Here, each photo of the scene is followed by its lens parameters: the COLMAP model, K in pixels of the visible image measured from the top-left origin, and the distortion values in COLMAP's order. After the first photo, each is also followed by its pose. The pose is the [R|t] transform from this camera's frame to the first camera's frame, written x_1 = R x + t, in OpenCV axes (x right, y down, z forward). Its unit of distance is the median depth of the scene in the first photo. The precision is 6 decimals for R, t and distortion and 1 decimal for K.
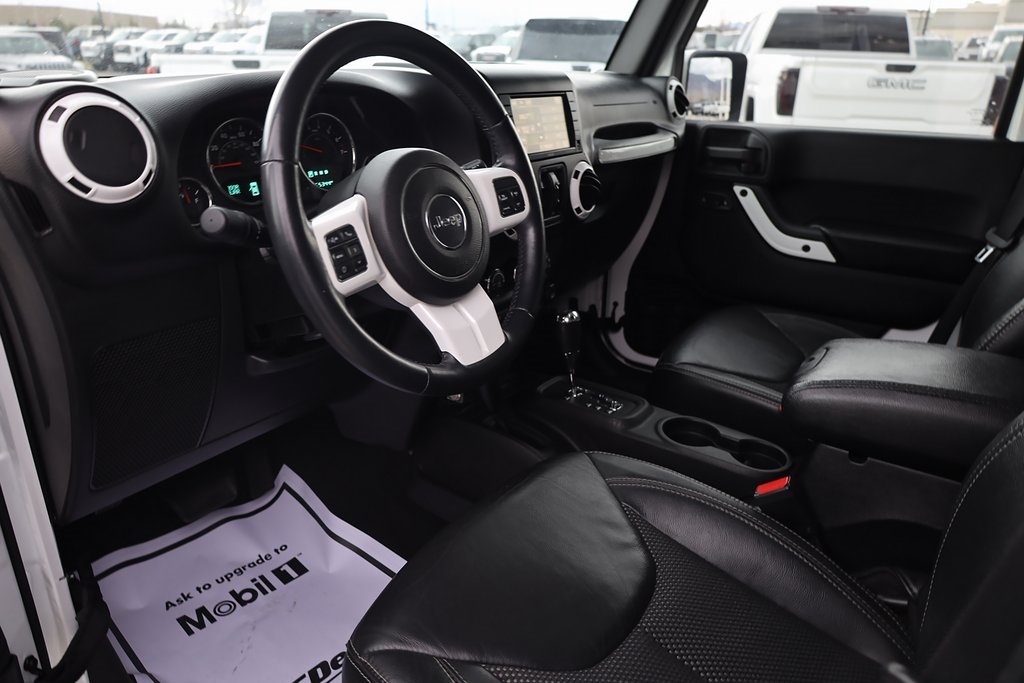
lens RADIAL K [[704.8, 0, 512.9], [0, 704.8, 344.2], [0, 0, 1]] dist [-0.007505, -0.001463]
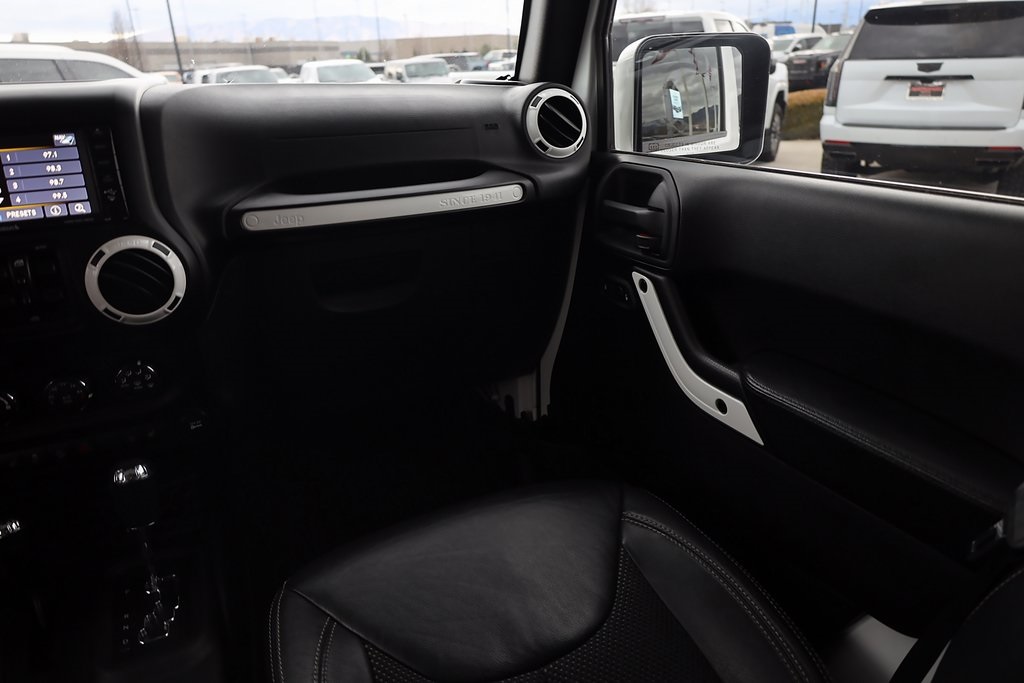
lens RADIAL K [[701.5, 0, 511.4], [0, 701.5, 345.4], [0, 0, 1]] dist [-0.007251, -0.007373]
pose [[0.868480, 0.137392, -0.476305, 0.610555], [-0.141518, 0.989556, 0.027402, -0.200411], [0.475095, 0.043608, 0.878853, 0.546939]]
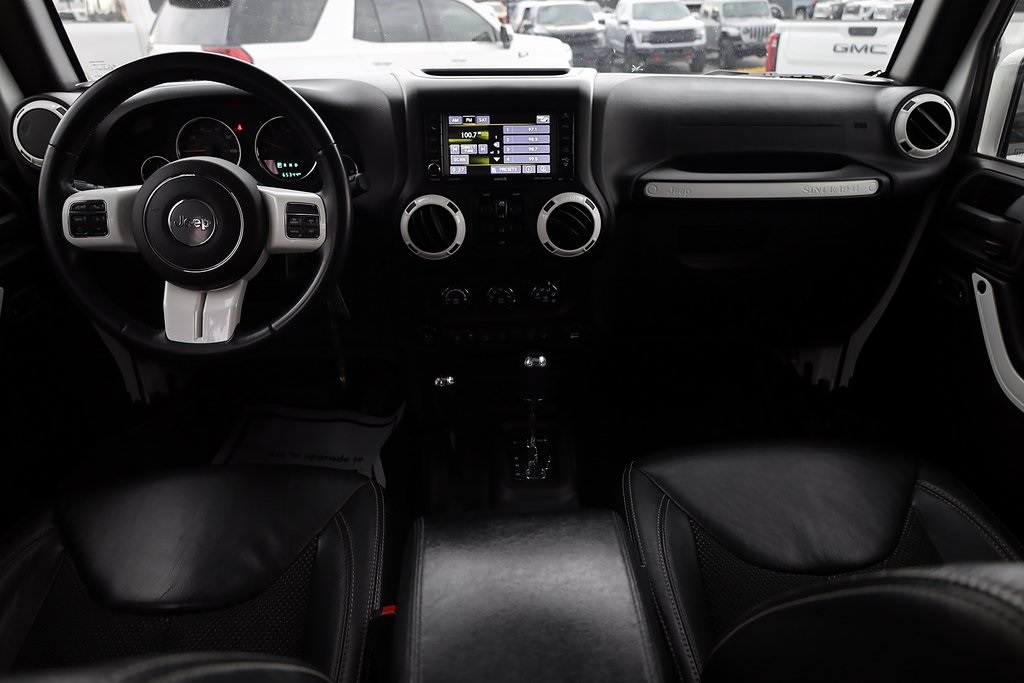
lens RADIAL K [[704.8, 0, 512.9], [0, 704.8, 344.2], [0, 0, 1]] dist [-0.007505, -0.001463]
pose [[0.610500, 0.321970, -0.723619, 0.643967], [-0.285754, 0.941646, 0.177896, -0.190881], [0.738671, 0.098171, 0.666880, 0.346017]]
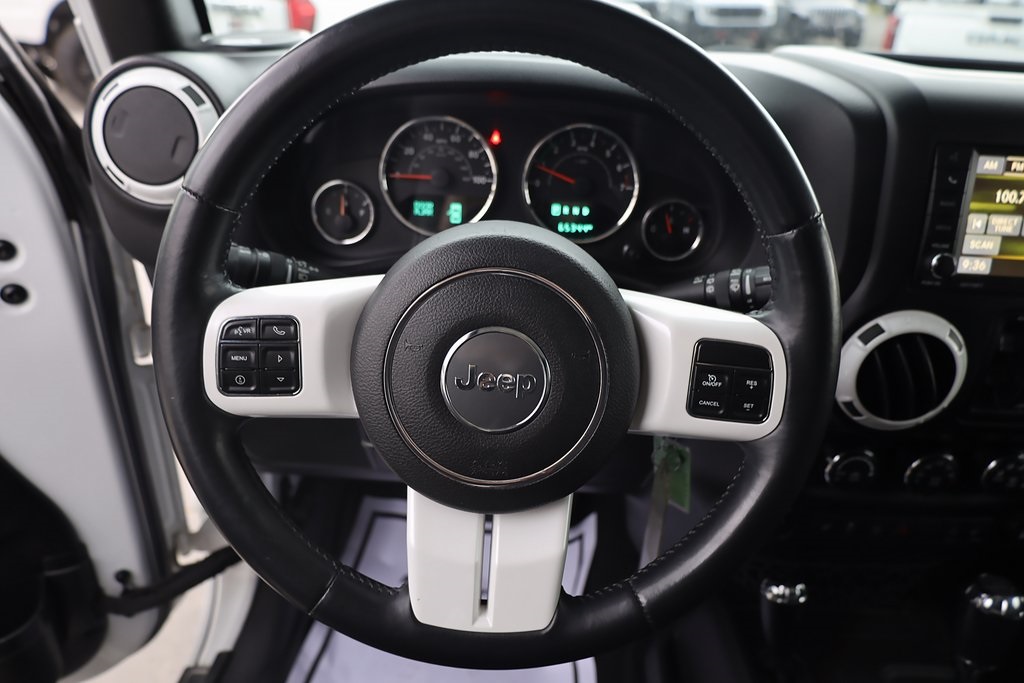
lens RADIAL K [[693.7, 0, 512.0], [0, 693.7, 341.5], [0, 0, 1]] dist [-0.013441, 0.001871]
pose [[0.567959, 0.389673, -0.724967, 0.150501], [-0.346258, 0.912208, 0.219048, -0.174139], [0.746678, 0.126615, 0.653025, 0.370576]]
